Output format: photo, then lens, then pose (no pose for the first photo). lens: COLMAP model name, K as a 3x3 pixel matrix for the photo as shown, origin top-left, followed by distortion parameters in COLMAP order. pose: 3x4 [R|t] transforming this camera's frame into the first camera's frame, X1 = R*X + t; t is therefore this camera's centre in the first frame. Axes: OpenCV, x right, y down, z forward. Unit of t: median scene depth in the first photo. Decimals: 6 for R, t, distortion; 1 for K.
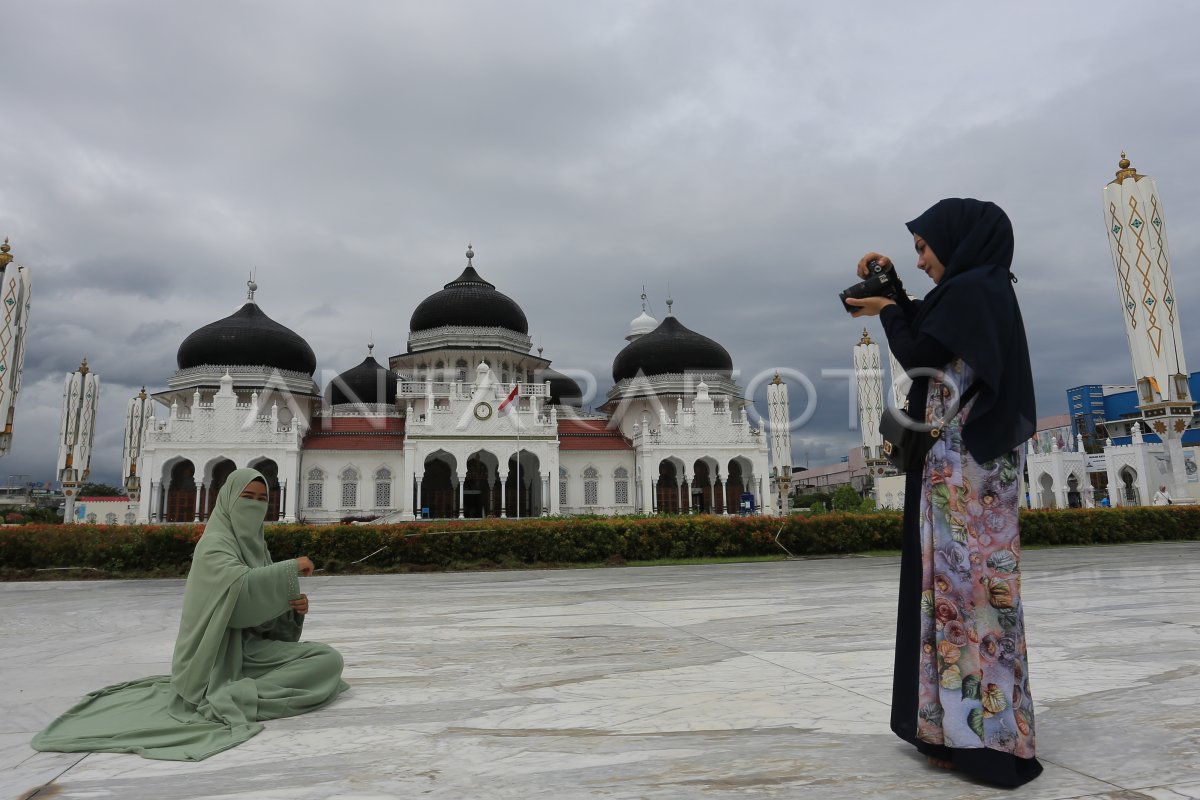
lens RADIAL K [[937.1, 0, 604.9], [0, 937.1, 324.6], [0, 0, 1]] dist [-0.051898, 0.013190]
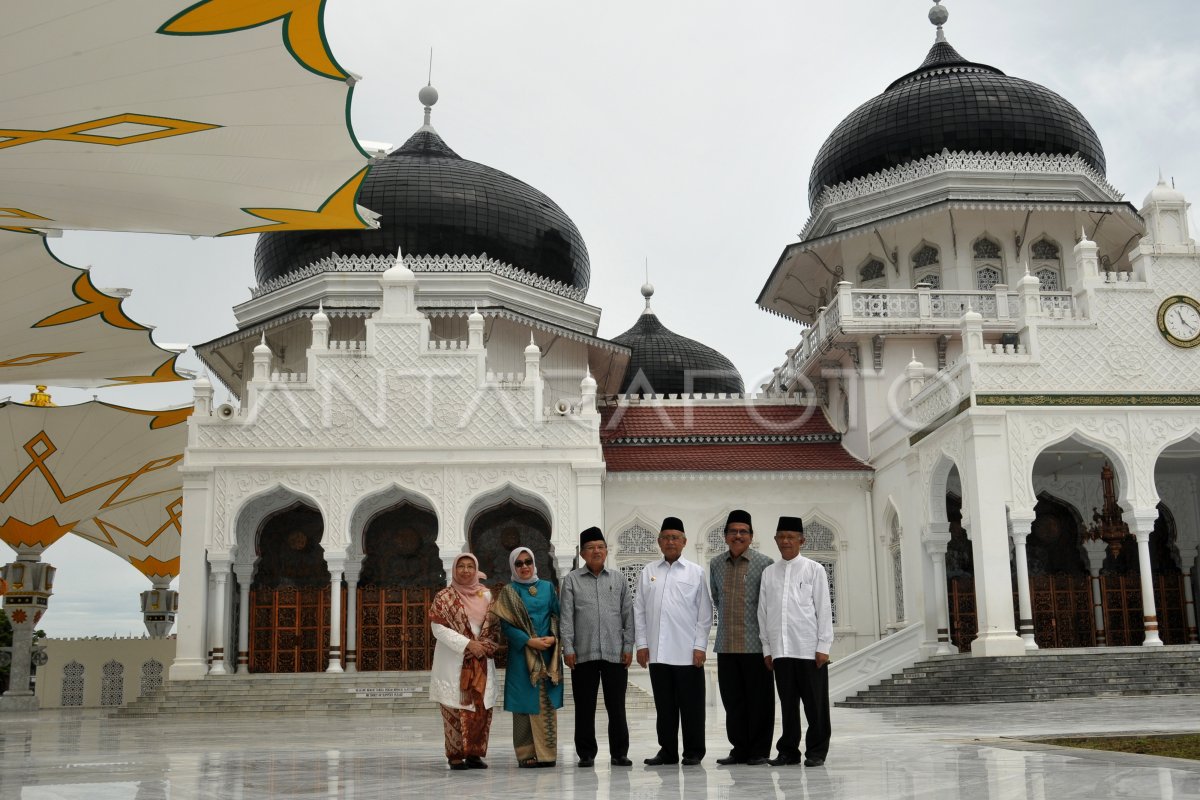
lens RADIAL K [[1253.8, 0, 630.2], [0, 1253.8, 441.6], [0, 0, 1]] dist [-0.064084, 0.000000]
pose [[0.994597, -0.026489, -0.100377, -0.263956], [0.027978, 0.999518, 0.013457, 0.115762], [0.099972, -0.016192, 0.994859, 0.511966]]
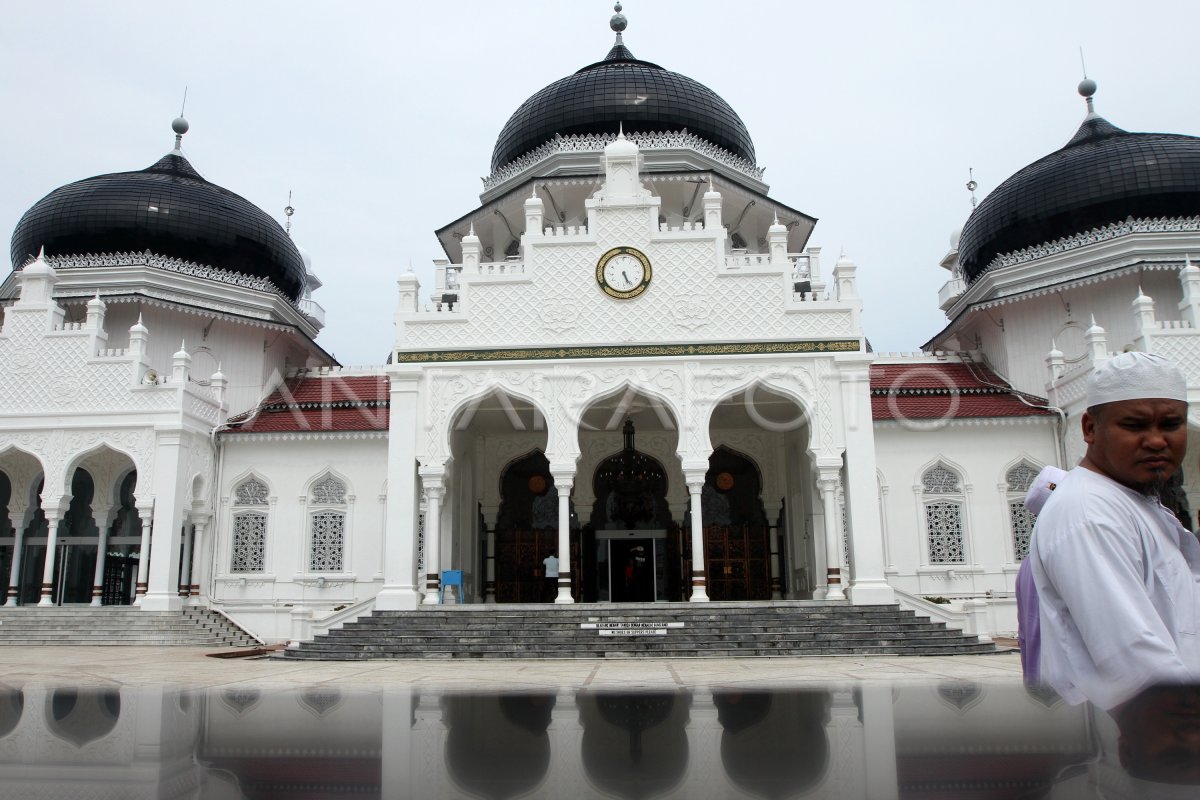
lens RADIAL K [[939.0, 0, 586.6], [0, 939.0, 392.8], [0, 0, 1]] dist [-0.035293, 0.006205]
pose [[0.963856, -0.050522, -0.261591, -0.055497], [0.047880, 0.998717, -0.016468, 0.130399], [0.262088, 0.003347, 0.965038, 0.639430]]
